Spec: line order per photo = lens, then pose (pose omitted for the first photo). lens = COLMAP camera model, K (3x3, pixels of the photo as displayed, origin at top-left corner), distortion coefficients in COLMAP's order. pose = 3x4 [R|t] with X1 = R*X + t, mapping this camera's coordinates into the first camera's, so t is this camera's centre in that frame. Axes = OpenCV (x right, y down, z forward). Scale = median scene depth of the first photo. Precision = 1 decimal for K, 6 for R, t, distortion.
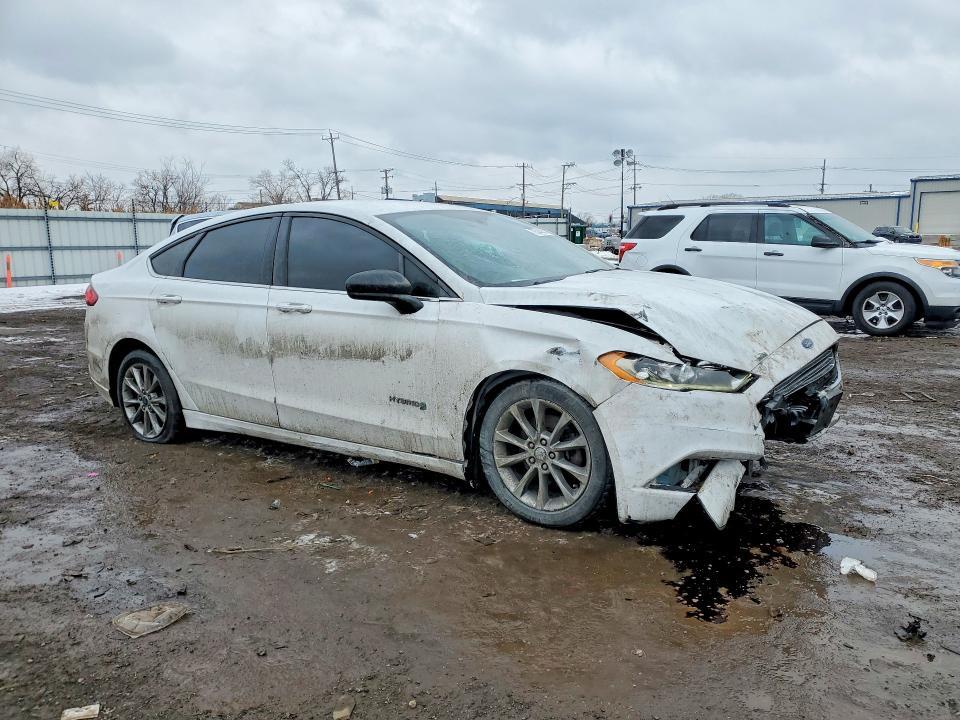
lens RADIAL K [[745.7, 0, 517.3], [0, 745.7, 379.3], [0, 0, 1]] dist [0.024144, -0.019972]
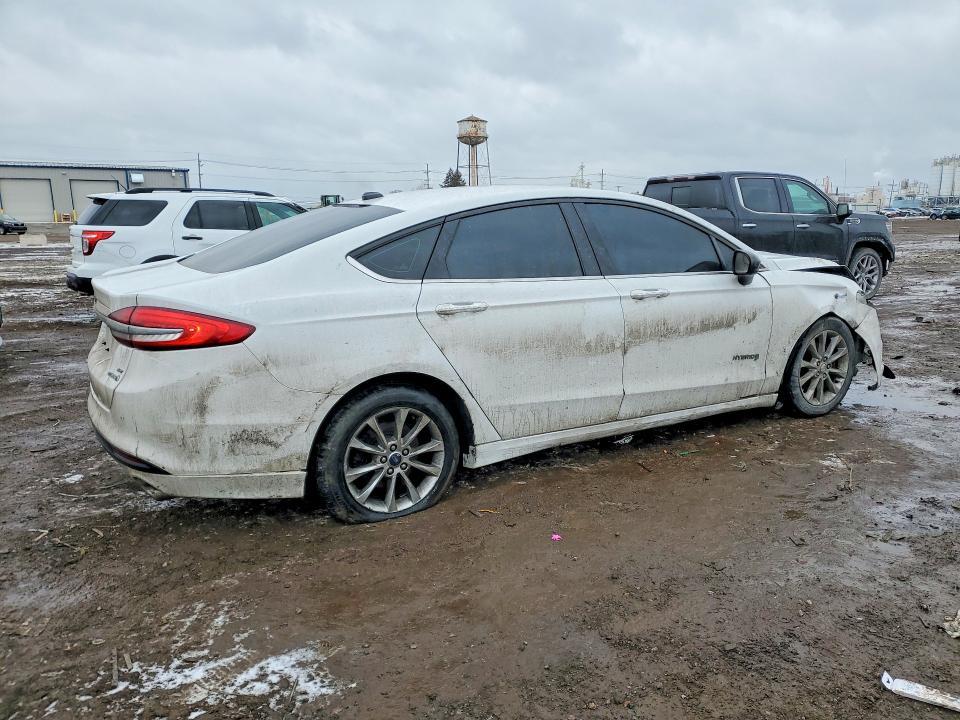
lens RADIAL K [[745.7, 0, 477.7], [0, 745.7, 357.5], [0, 0, 1]] dist [0.024144, -0.019972]
pose [[0.463532, -0.161857, 0.871172, -1.236894], [0.172202, 0.980885, 0.090615, -0.135412], [-0.869186, 0.108015, 0.482544, 0.684625]]
